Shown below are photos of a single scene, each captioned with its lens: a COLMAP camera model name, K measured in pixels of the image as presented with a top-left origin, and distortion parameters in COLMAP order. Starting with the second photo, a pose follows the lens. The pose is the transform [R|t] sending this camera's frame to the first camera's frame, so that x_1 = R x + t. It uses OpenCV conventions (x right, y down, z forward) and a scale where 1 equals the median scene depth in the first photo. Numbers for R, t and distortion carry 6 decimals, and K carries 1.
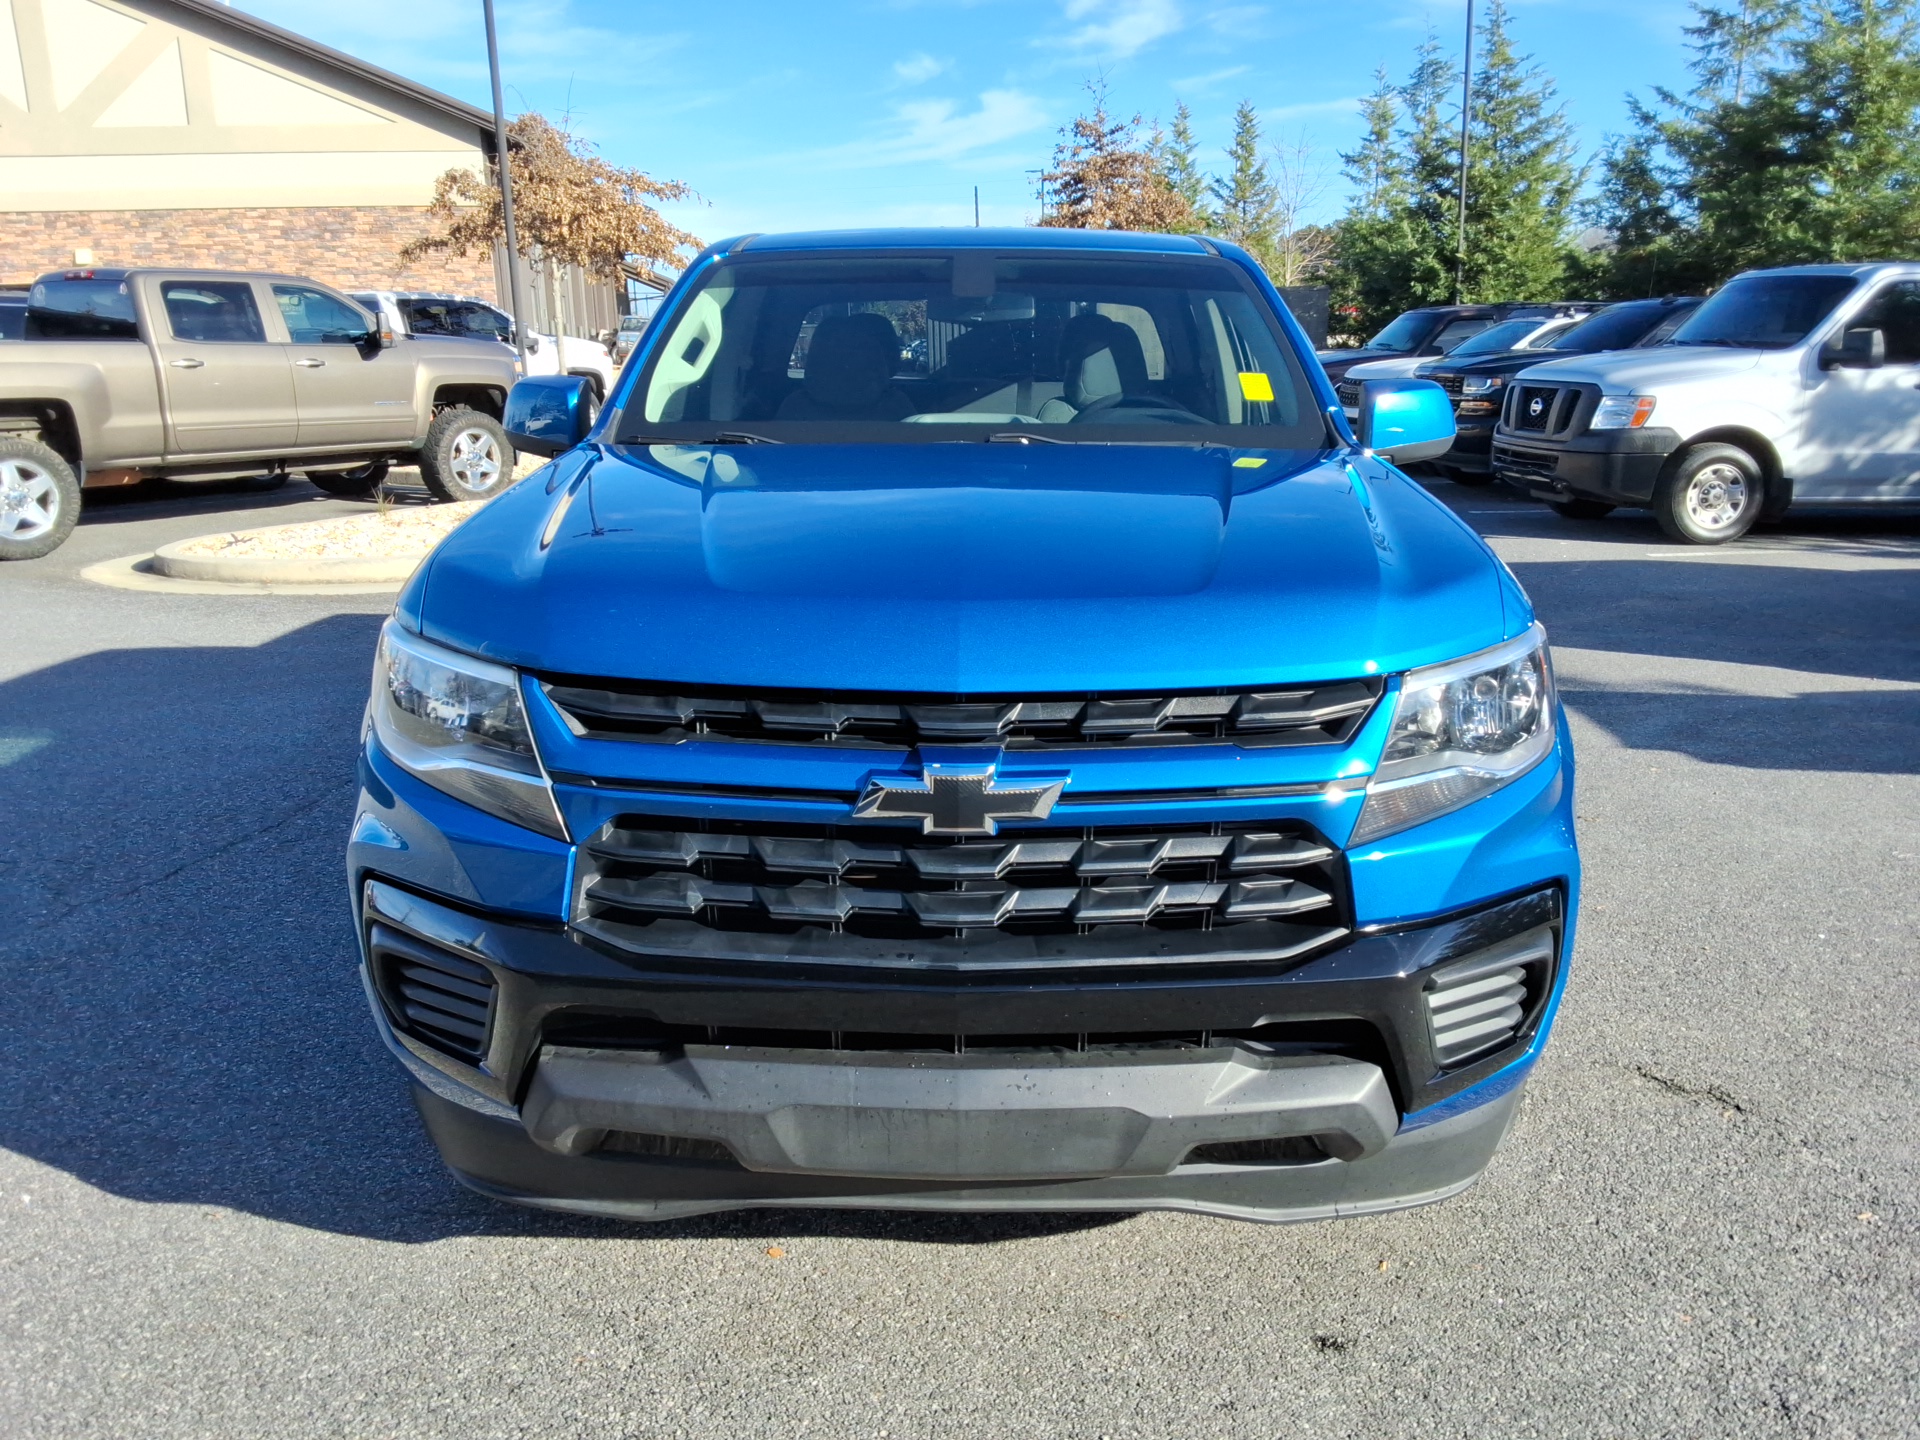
lens RADIAL K [[1558.1, 0, 972.5], [0, 1558.1, 711.1], [0, 0, 1]] dist [0.056970, -0.084537]
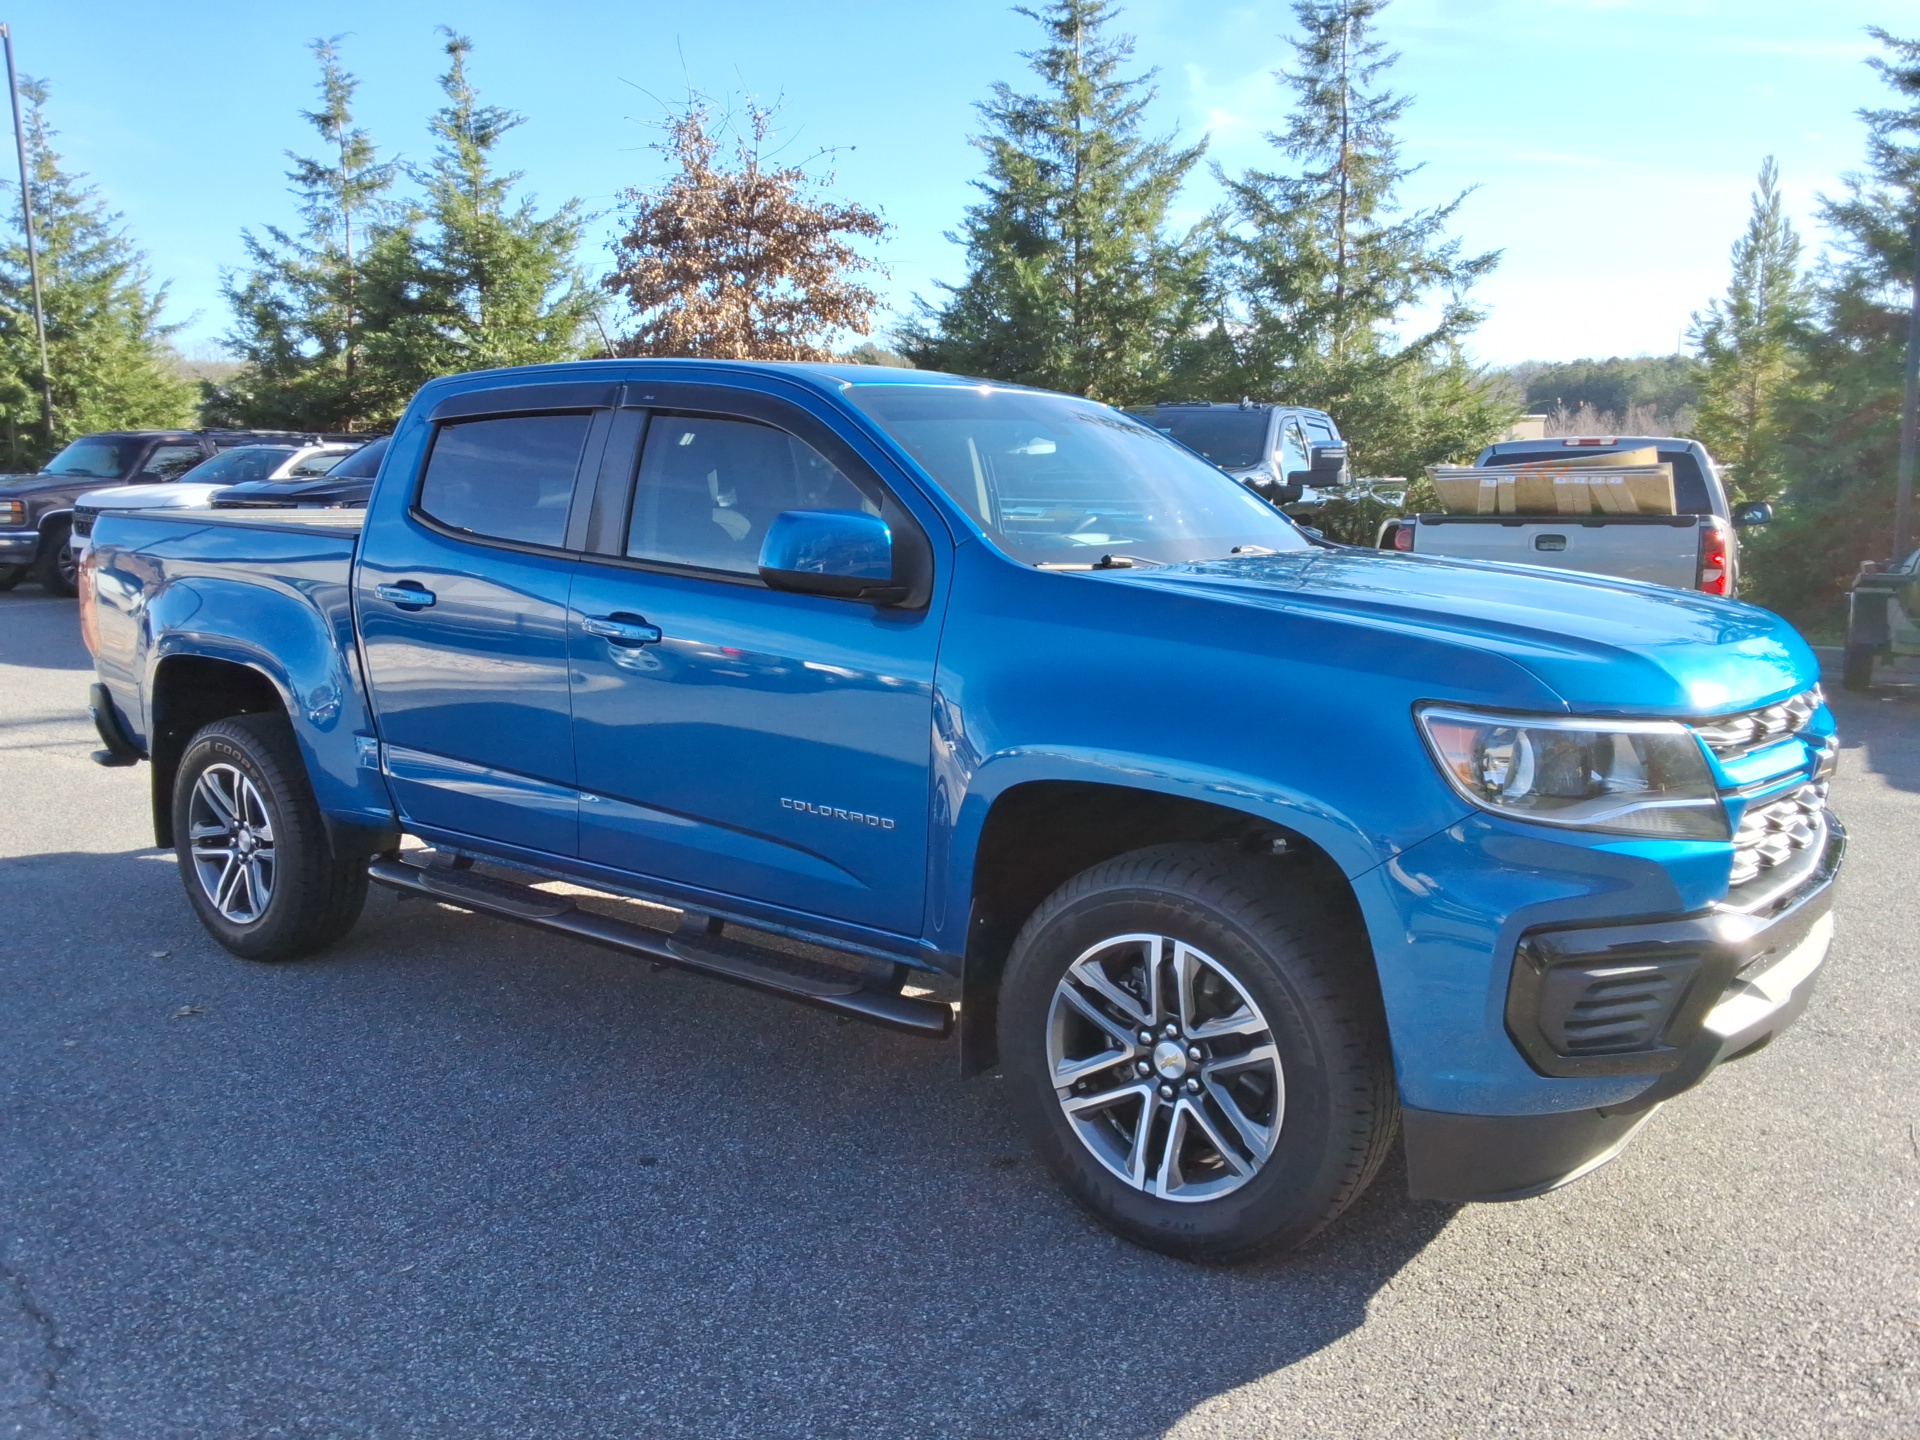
lens RADIAL K [[1525.2, 0, 960.0], [0, 1525.2, 720.0], [0, 0, 1]] dist [0.105508, -0.121794]
pose [[0.602868, -0.129555, 0.787252, -0.137903], [0.185183, 0.982503, 0.019876, -0.012926], [-0.776052, 0.133803, 0.616311, 0.057451]]
